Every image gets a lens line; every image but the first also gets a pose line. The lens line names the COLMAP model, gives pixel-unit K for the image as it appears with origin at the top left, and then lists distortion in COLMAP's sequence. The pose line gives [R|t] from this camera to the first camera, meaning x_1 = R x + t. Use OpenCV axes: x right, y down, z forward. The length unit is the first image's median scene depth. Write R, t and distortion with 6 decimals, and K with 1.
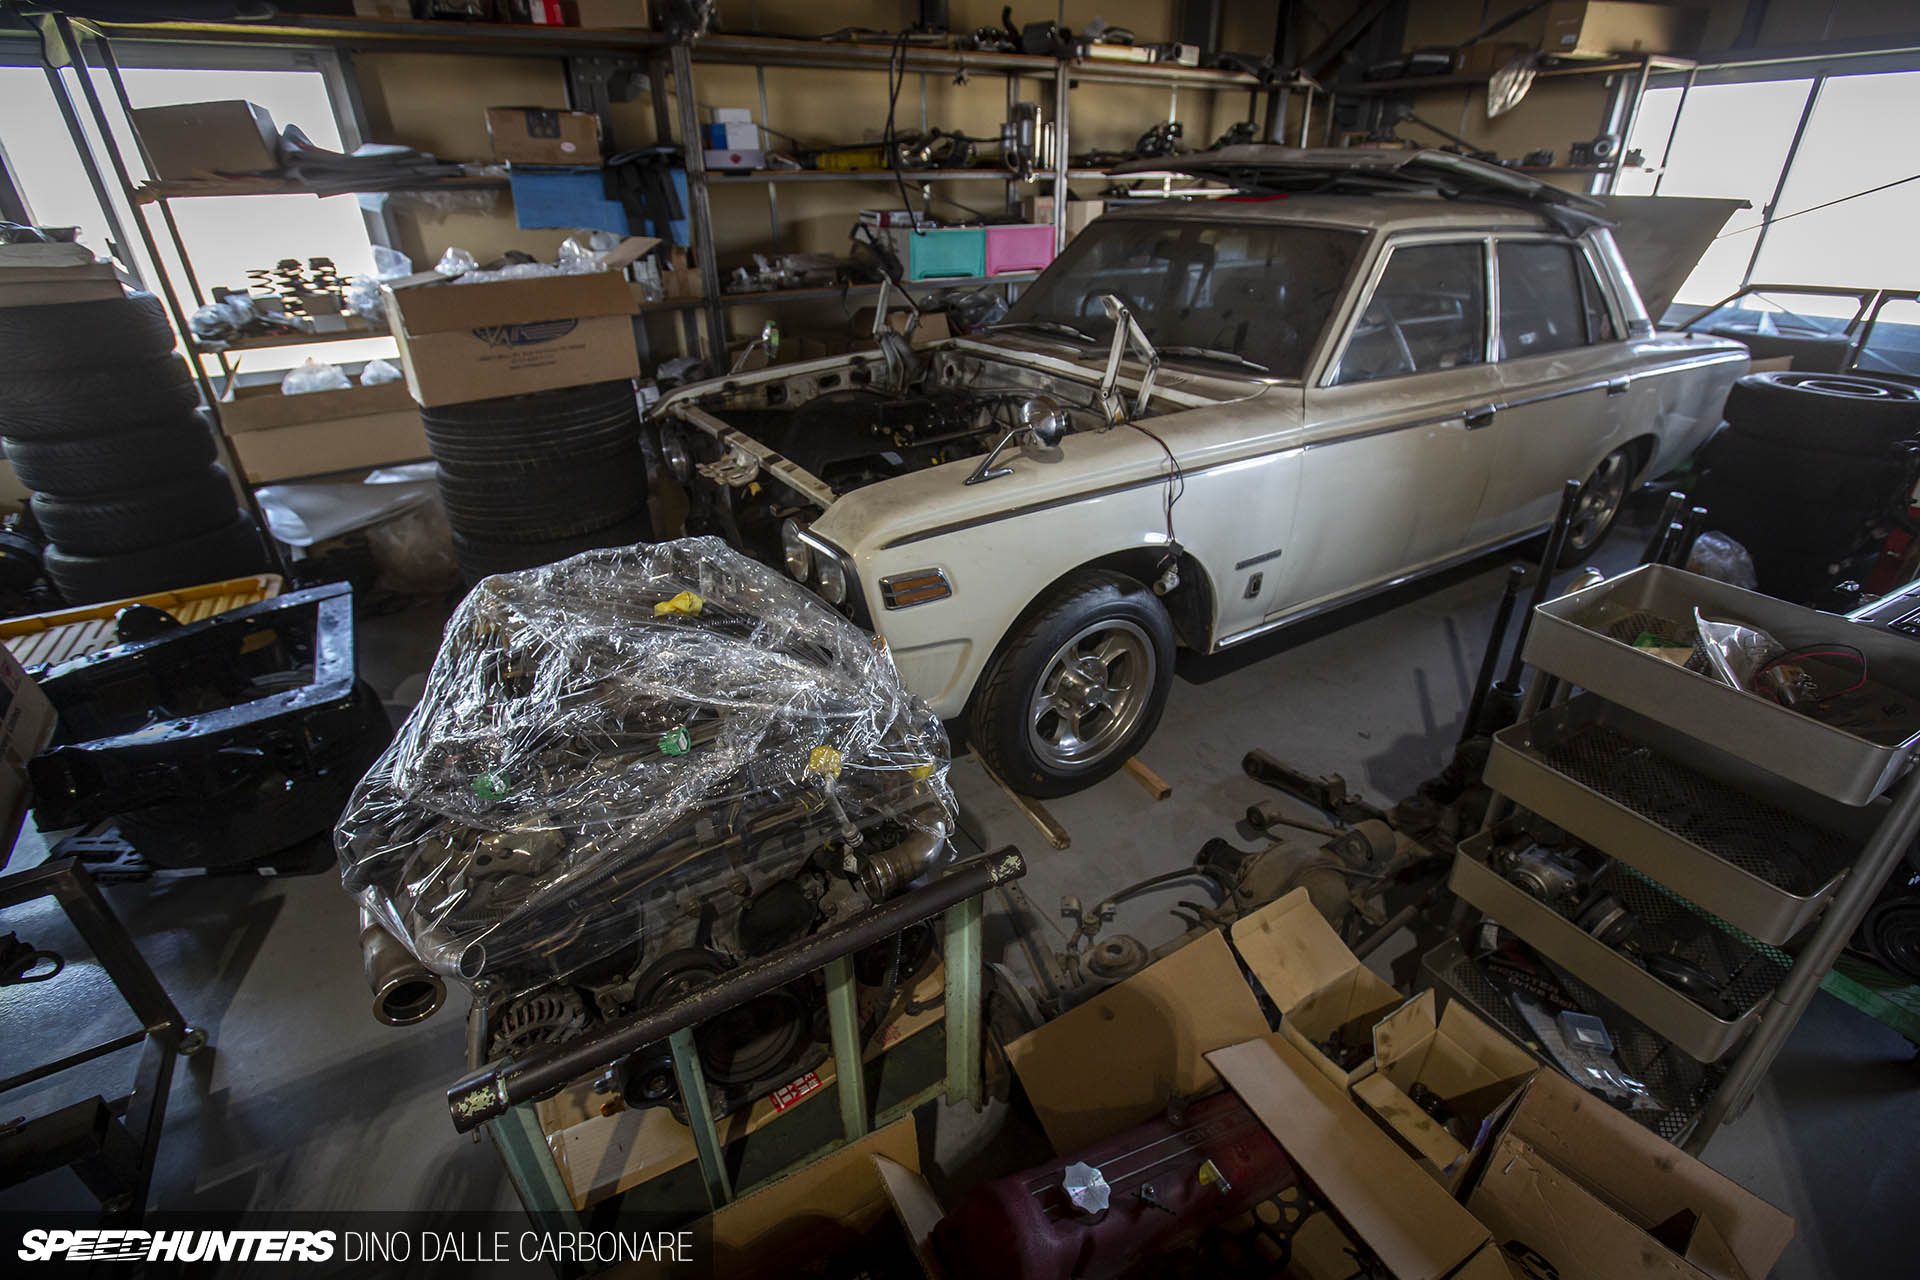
lens RADIAL K [[881.2, 0, 967.2], [0, 881.2, 635.8], [0, 0, 1]] dist [-0.054409, 0.000146]
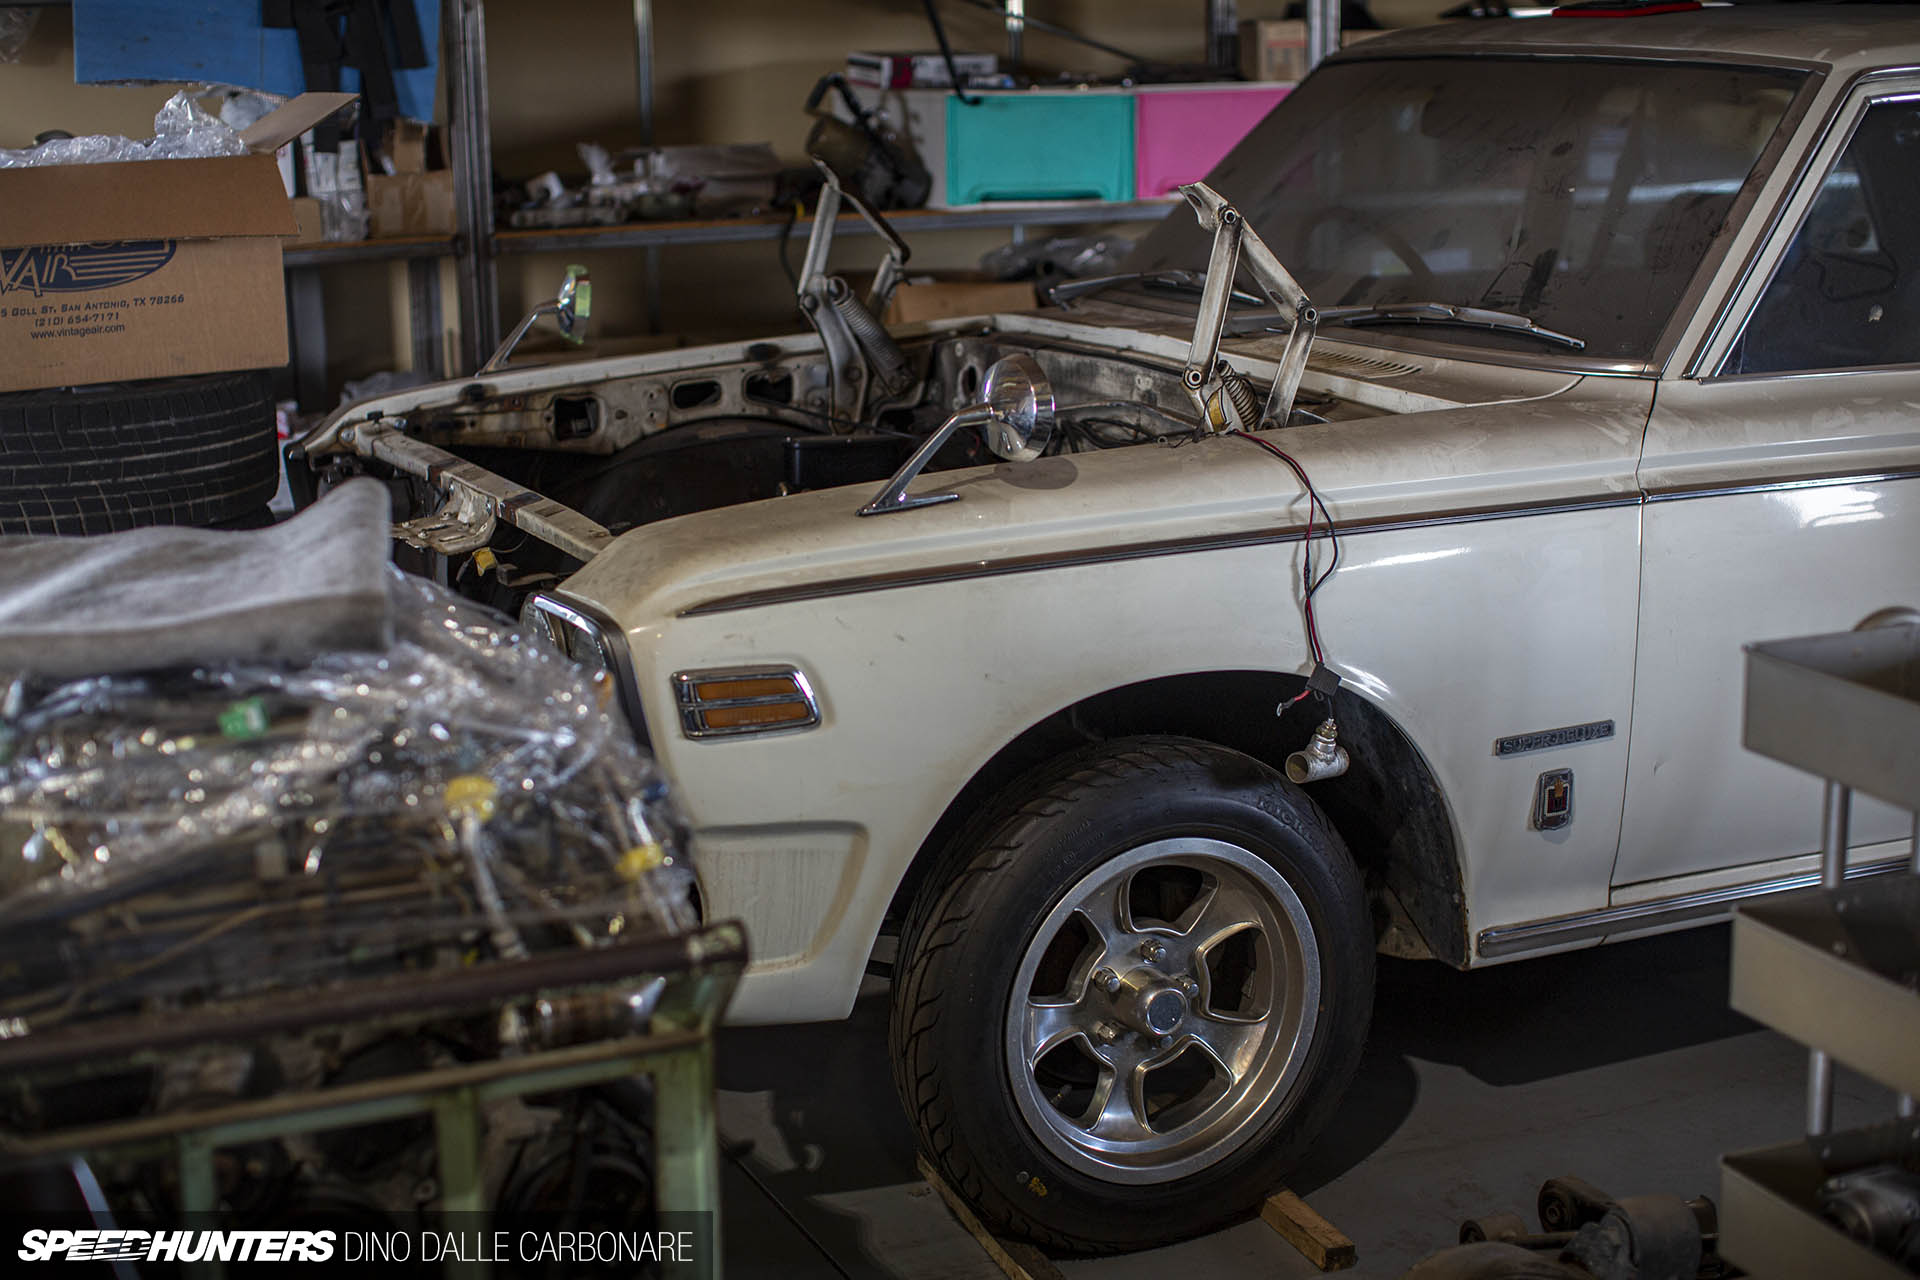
lens RADIAL K [[2798.2, 0, 962.2], [0, 2798.2, 636.6], [0, 0, 1]] dist [-0.133860, 0.000000]
pose [[0.992546, 0.019859, -0.120244, 0.179712], [-0.049804, 0.966582, -0.251472, 0.214569], [0.111232, 0.255587, 0.960366, -0.385100]]
